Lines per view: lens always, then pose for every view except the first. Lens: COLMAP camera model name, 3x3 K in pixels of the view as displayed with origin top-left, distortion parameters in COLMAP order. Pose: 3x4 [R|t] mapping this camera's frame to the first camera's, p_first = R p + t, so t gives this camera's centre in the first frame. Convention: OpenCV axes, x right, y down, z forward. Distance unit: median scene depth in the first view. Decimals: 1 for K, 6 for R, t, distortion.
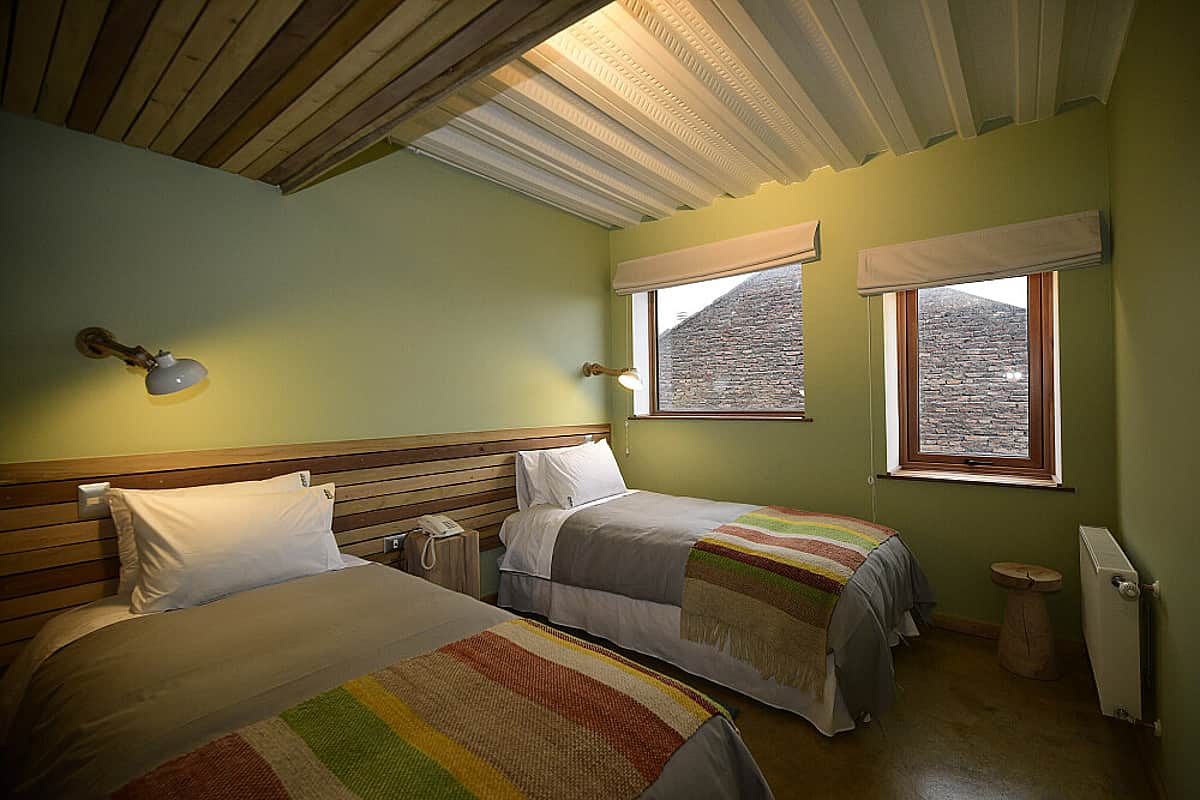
lens RADIAL K [[521.9, 0, 600.0], [0, 521.9, 400.0], [0, 0, 1]] dist [-0.010258, 0.000023]
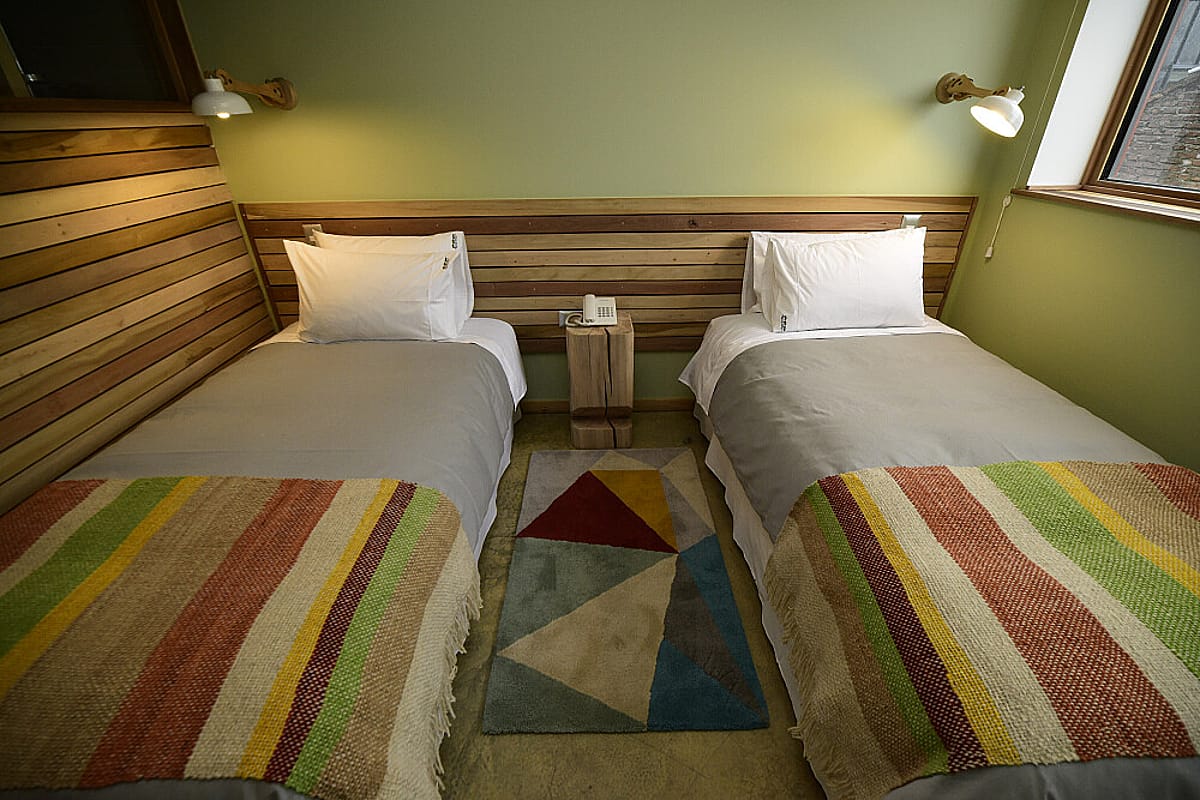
lens RADIAL K [[521.9, 0, 600.0], [0, 521.9, 400.0], [0, 0, 1]] dist [-0.010258, 0.000023]
pose [[0.649517, 0.372150, -0.663048, 0.325813], [-0.000530, 0.872255, 0.489052, -0.057671], [0.760347, -0.317296, 0.566741, 0.480917]]
